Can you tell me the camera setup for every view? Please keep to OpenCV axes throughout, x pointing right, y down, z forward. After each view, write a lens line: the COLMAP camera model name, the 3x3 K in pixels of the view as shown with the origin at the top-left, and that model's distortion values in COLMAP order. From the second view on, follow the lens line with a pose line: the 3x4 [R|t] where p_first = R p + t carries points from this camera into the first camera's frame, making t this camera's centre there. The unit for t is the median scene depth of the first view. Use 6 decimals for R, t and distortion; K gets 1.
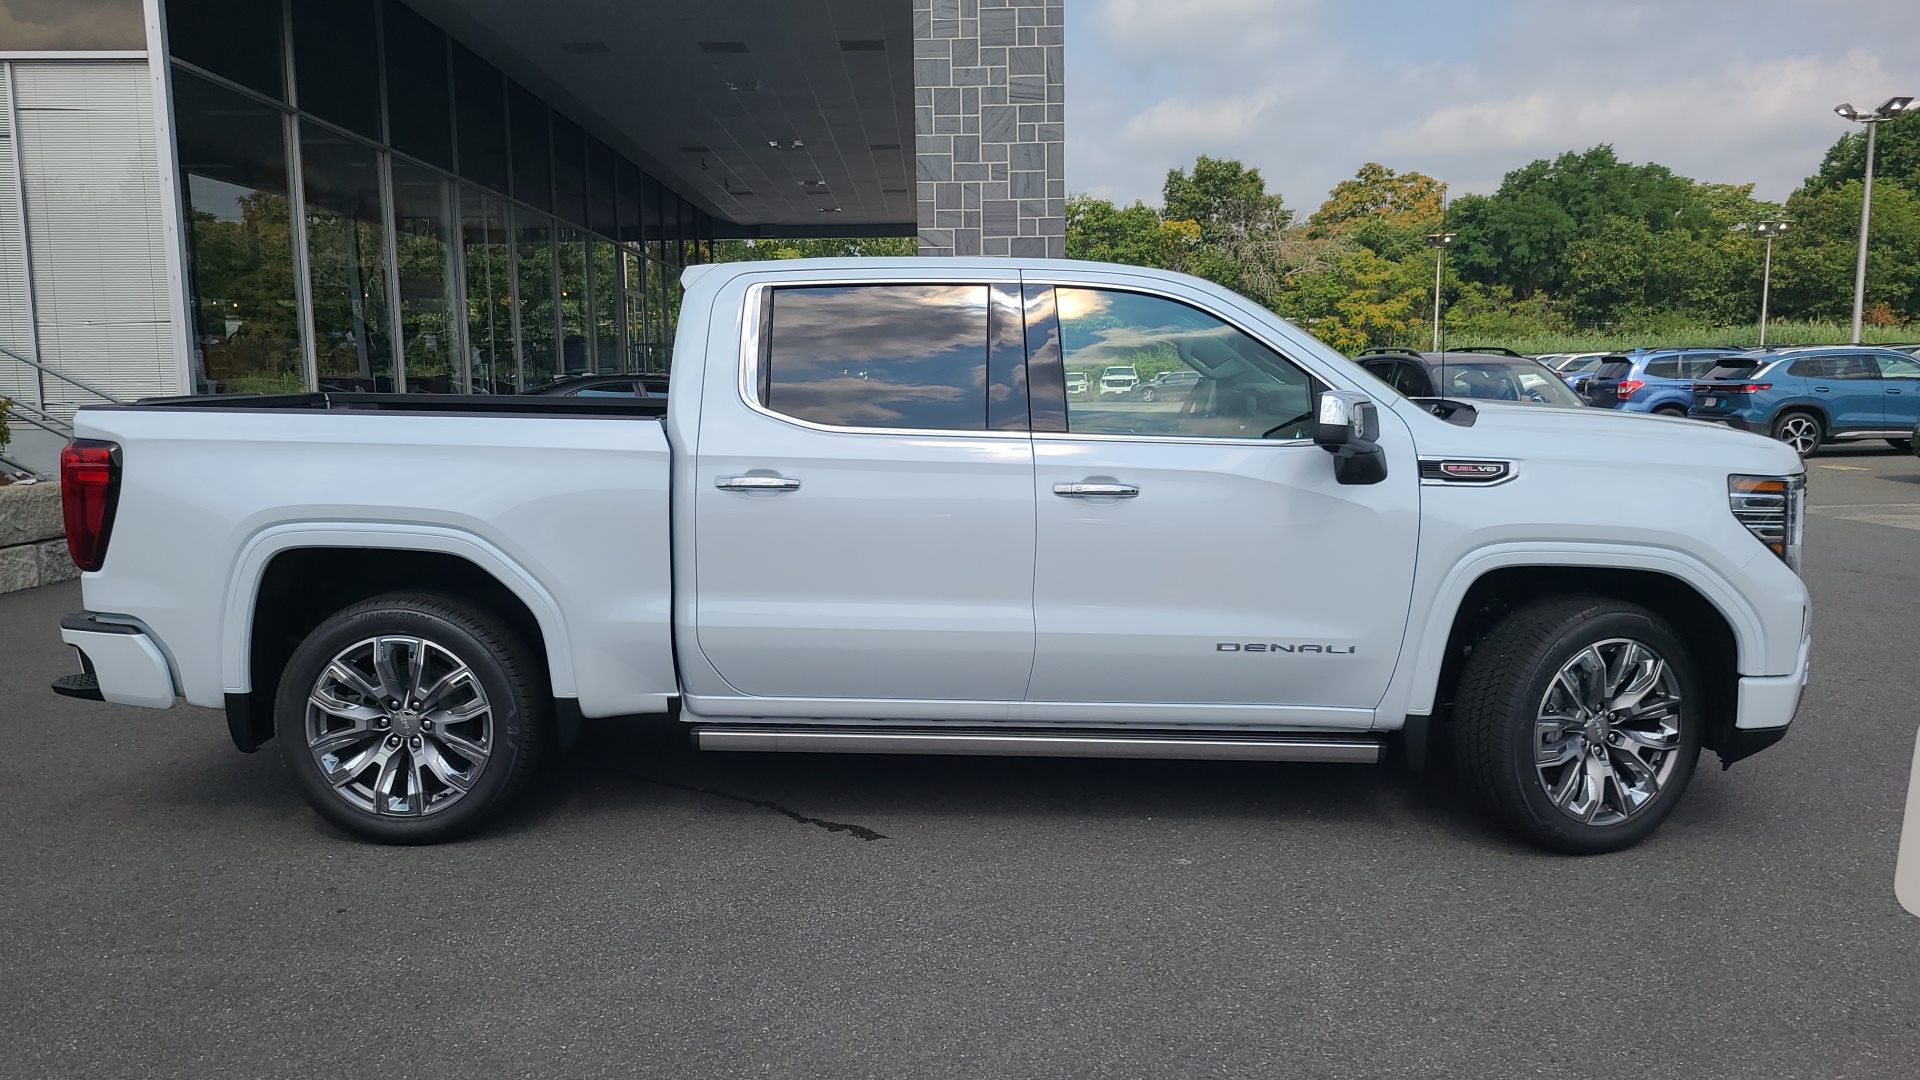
lens RADIAL K [[1494.2, 0, 956.0], [0, 1494.2, 532.6], [0, 0, 1]] dist [0.038065, -0.017658]
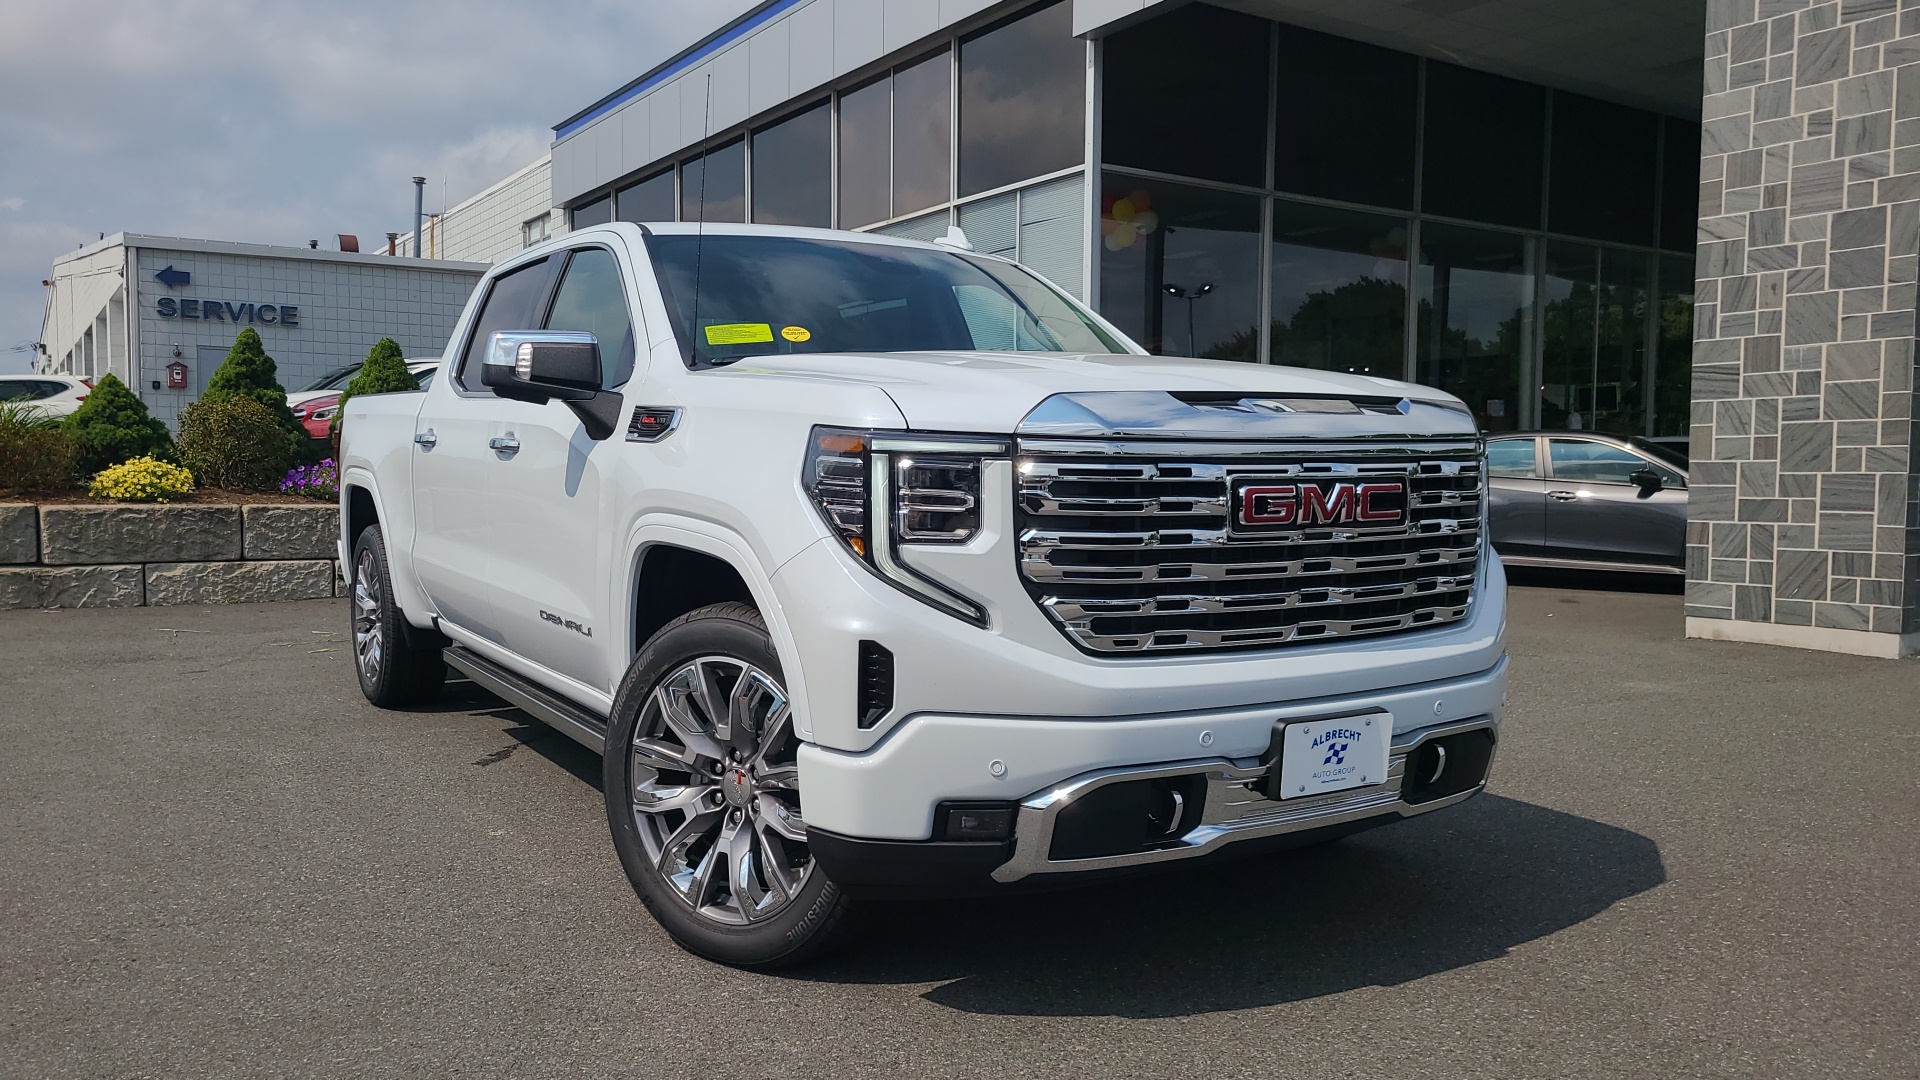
lens RADIAL K [[1494.2, 0, 955.4], [0, 1494.2, 550.5], [0, 0, 1]] dist [0.038065, -0.017658]
pose [[0.502764, 0.055645, -0.862631, 0.474248], [-0.107432, 0.994211, 0.001518, 0.003380], [0.857722, 0.091911, 0.505832, 0.319180]]
